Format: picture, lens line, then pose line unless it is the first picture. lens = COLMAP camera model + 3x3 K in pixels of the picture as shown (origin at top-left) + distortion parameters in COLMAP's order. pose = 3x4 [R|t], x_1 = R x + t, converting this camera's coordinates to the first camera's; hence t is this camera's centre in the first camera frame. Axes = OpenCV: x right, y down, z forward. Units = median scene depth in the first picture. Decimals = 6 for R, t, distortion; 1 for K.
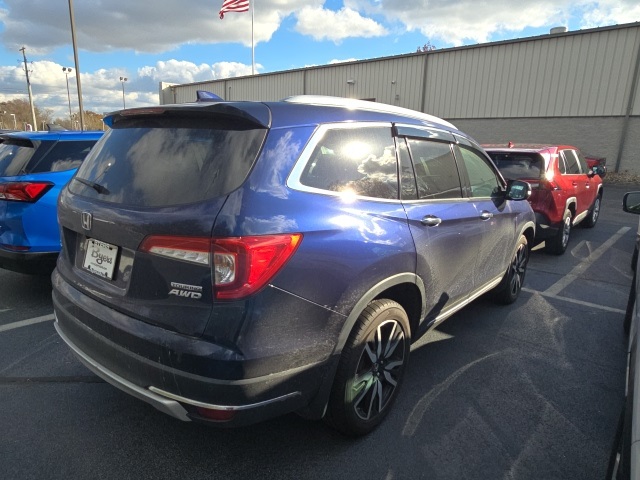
lens RADIAL K [[252.2, 0, 320.0], [0, 252.2, 240.0], [0, 0, 1]] dist [0.000977, 0.000126]
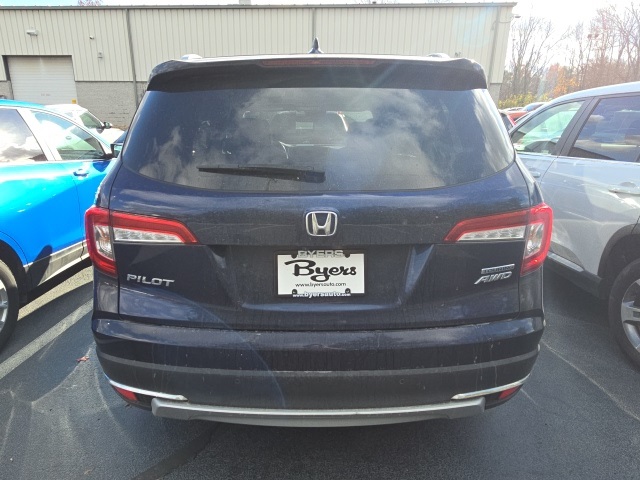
lens RADIAL K [[252.2, 0, 320.0], [0, 252.2, 240.0], [0, 0, 1]] dist [0.000977, 0.000126]
pose [[0.894030, -0.221295, 0.389538, -1.363882], [0.172987, 0.972573, 0.155491, -0.151684], [-0.413263, -0.071628, 0.907790, 0.467685]]
